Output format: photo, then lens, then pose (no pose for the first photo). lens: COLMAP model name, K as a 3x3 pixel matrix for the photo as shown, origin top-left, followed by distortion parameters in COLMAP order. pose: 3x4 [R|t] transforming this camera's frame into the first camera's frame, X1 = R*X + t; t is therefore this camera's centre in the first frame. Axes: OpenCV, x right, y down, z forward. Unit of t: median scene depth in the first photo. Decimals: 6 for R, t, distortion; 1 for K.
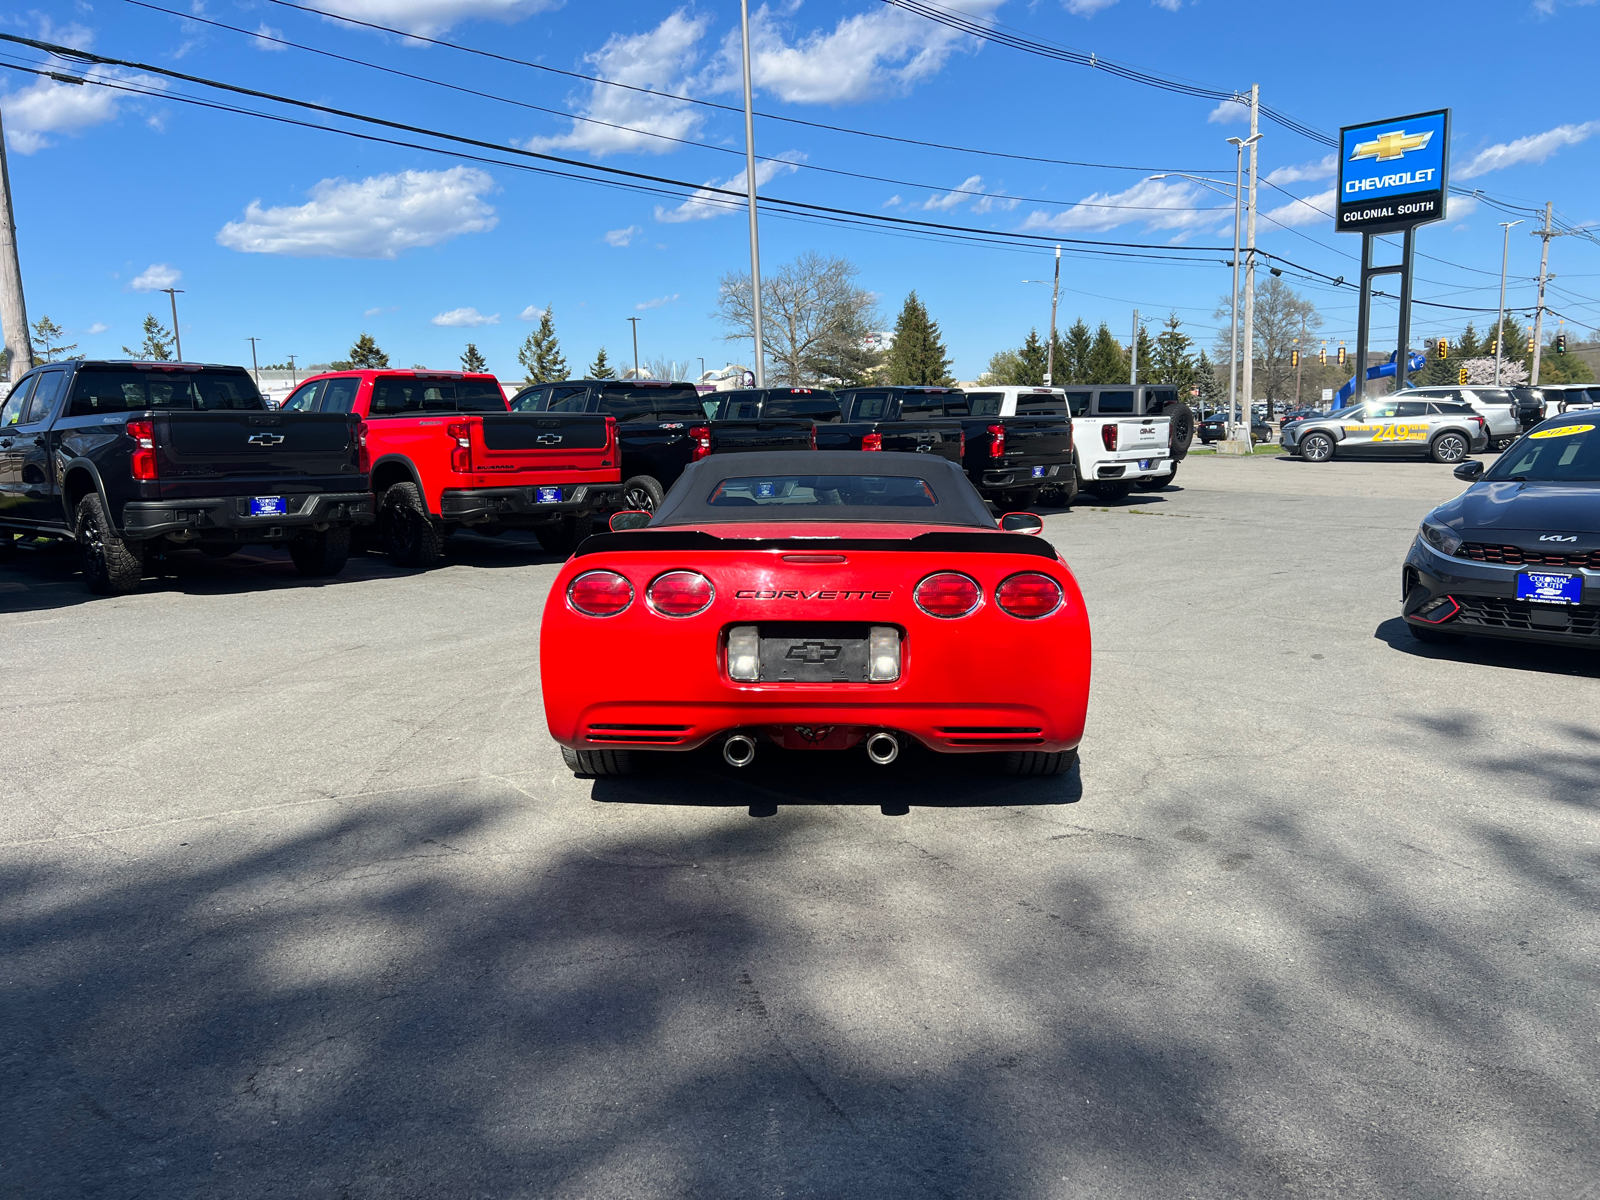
lens RADIAL K [[1203.3, 0, 802.8], [0, 1203.3, 612.5], [0, 0, 1]] dist [0.050317, -0.062833]
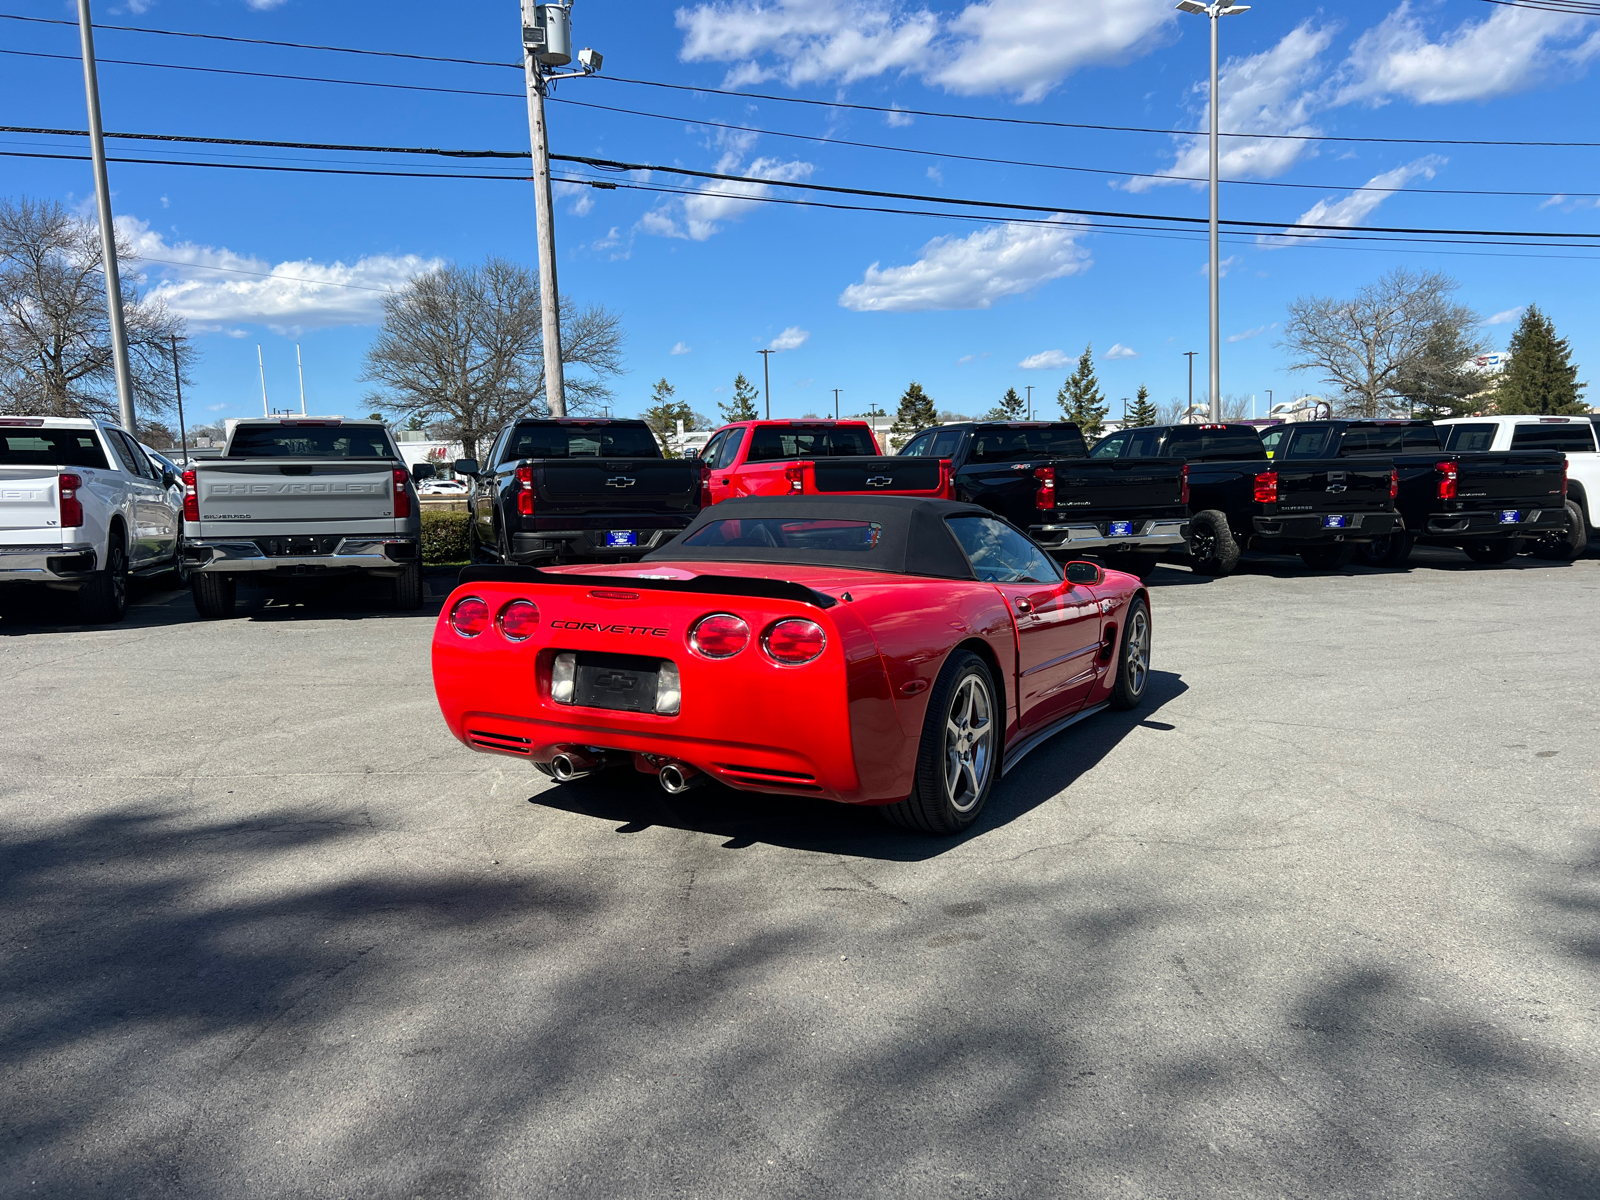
lens RADIAL K [[1203.3, 0, 791.4], [0, 1203.3, 613.7], [0, 0, 1]] dist [0.050317, -0.062833]
pose [[0.888760, 0.050261, -0.455610, 0.114009], [-0.064027, 0.997838, -0.014818, -0.003991], [0.453880, 0.042341, 0.890056, 0.018352]]
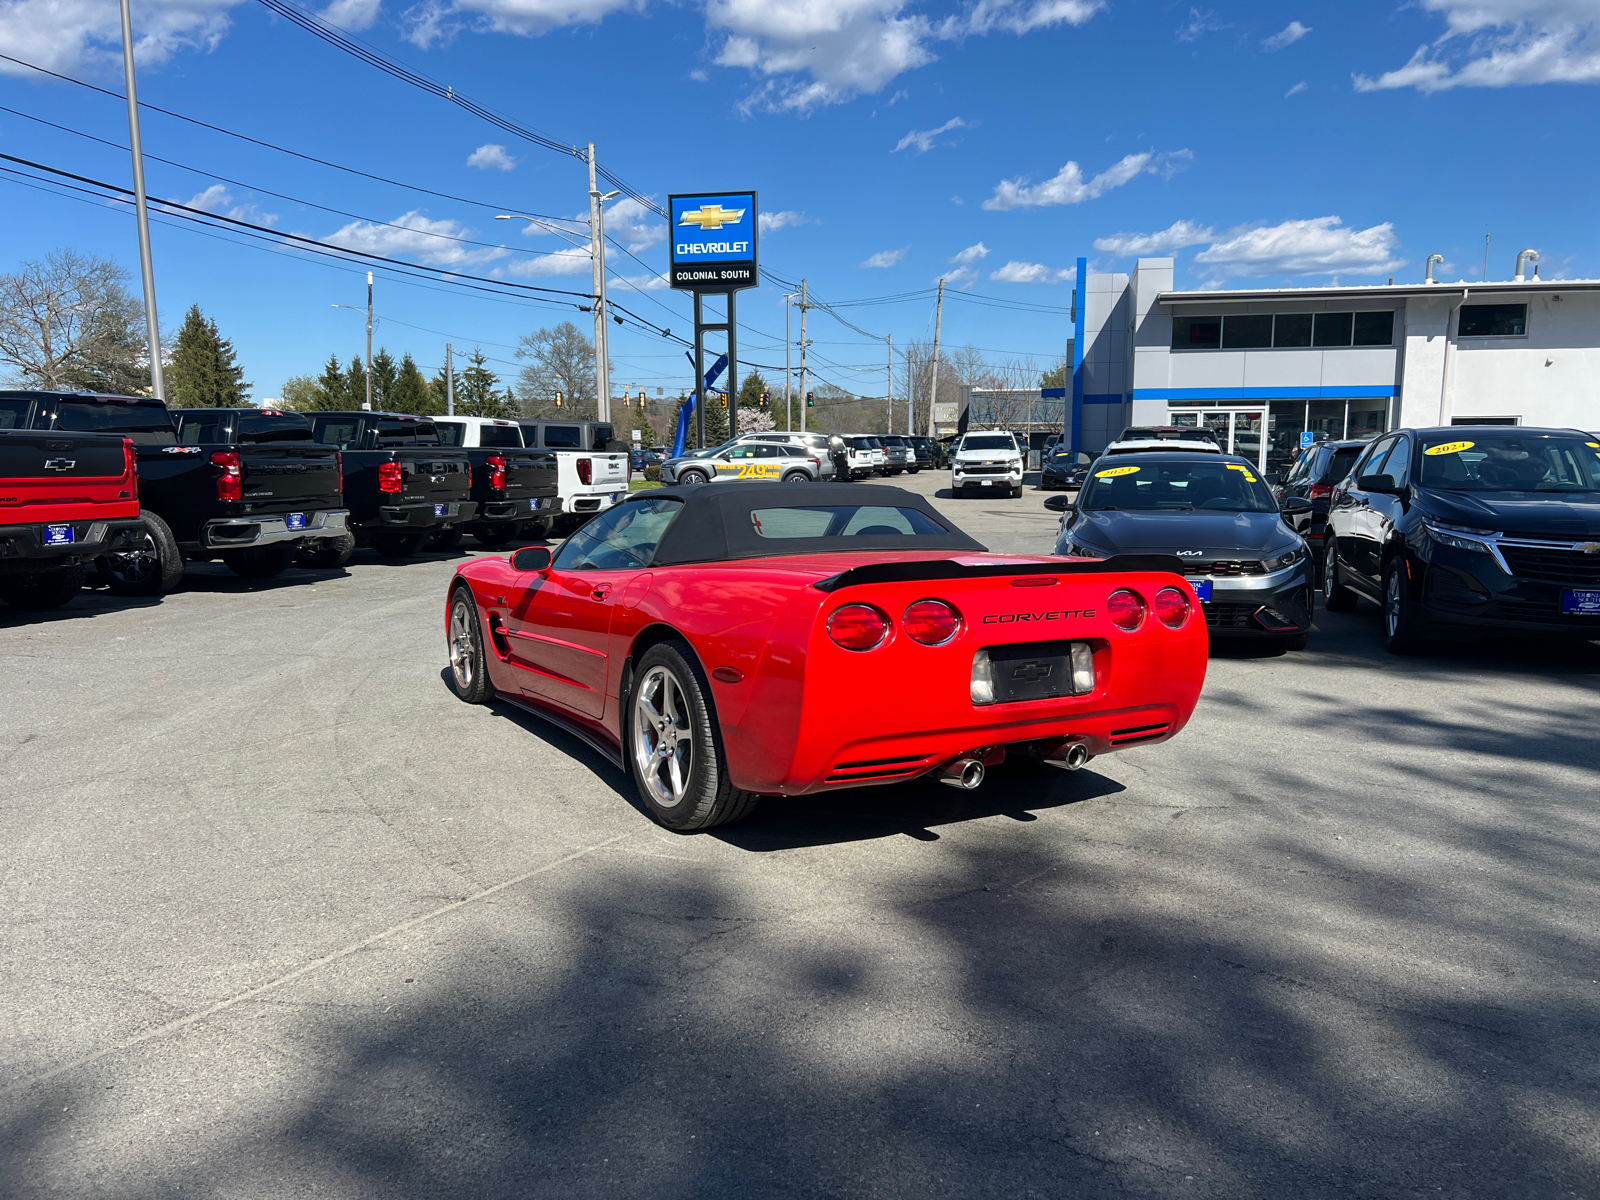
lens RADIAL K [[1203.3, 0, 806.8], [0, 1203.3, 616.9], [0, 0, 1]] dist [0.050317, -0.062833]
pose [[0.844604, -0.052256, 0.532835, -0.128860], [0.064997, 0.997872, -0.005164, -0.003915], [-0.531431, 0.038994, 0.846204, 0.036574]]
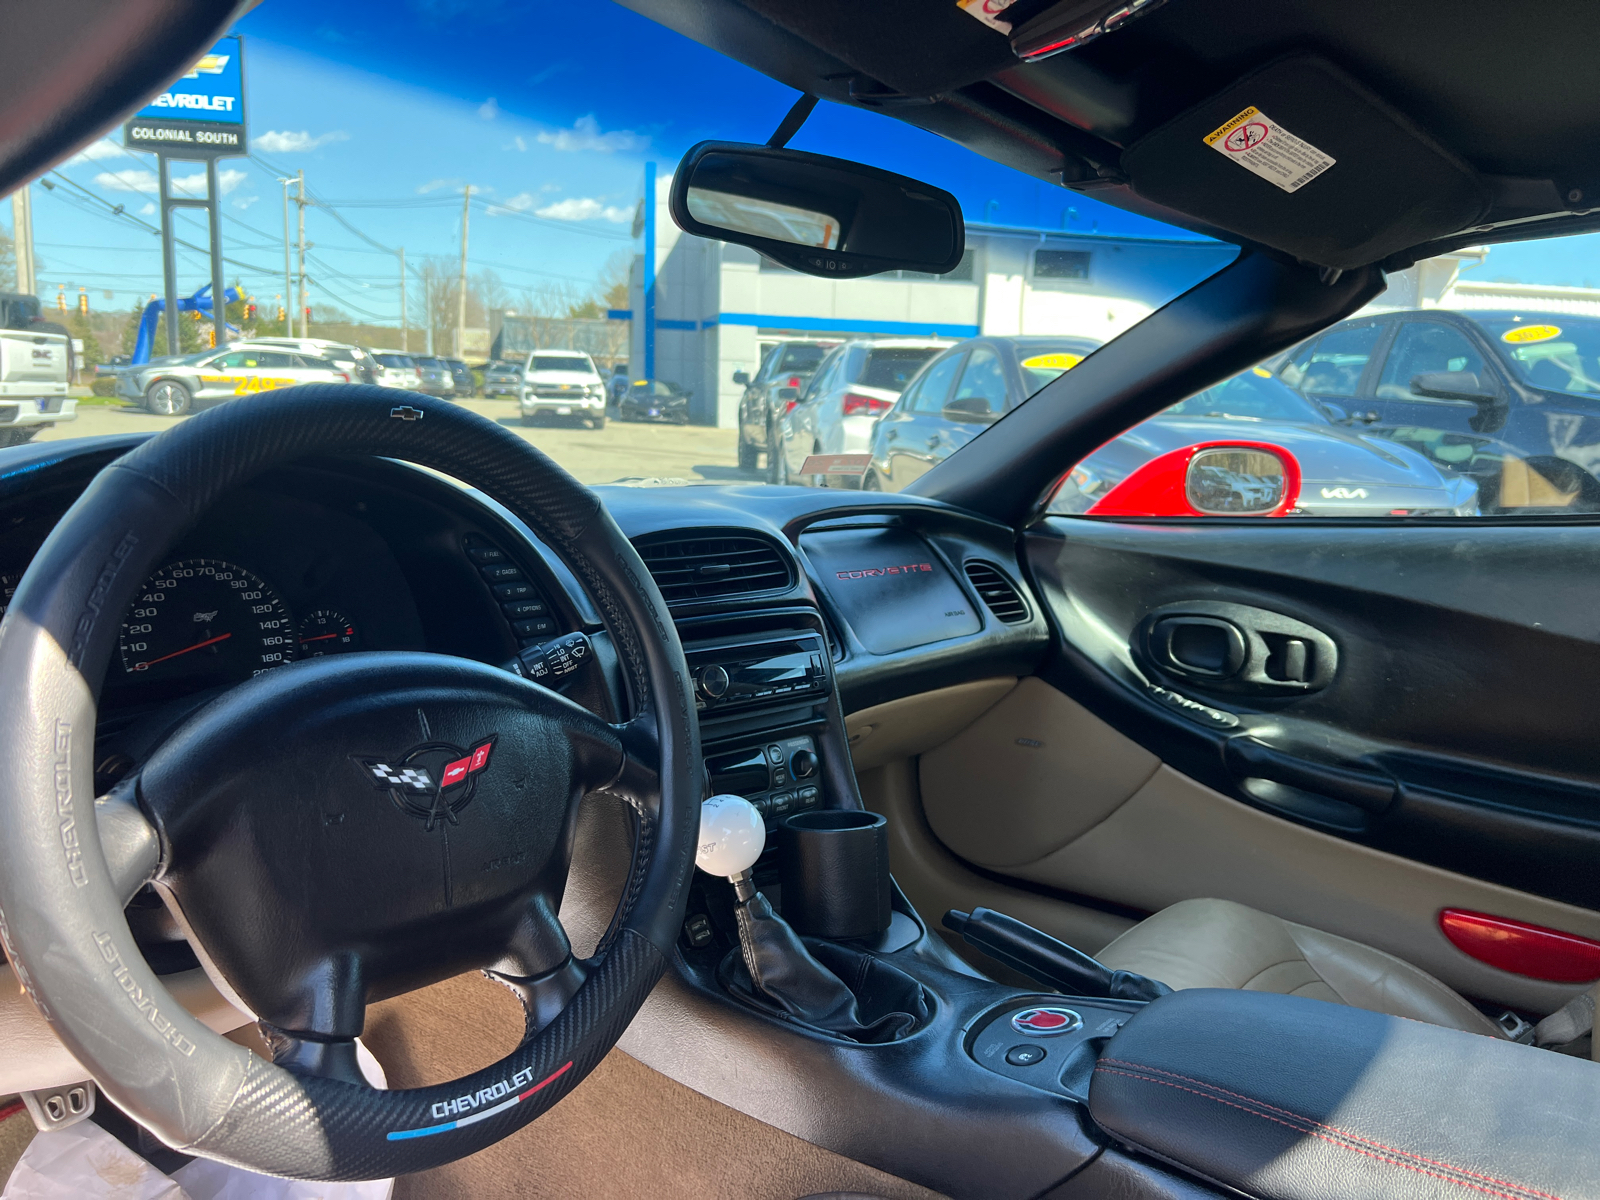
lens RADIAL K [[1241.6, 0, 820.0], [0, 1241.6, 584.4], [0, 0, 1]] dist [0.028499, -0.031612]
pose [[0.575246, -0.080322, 0.814027, -0.036234], [0.078862, 0.995977, 0.042547, -0.018859], [-0.814170, 0.039721, 0.579267, 0.248797]]
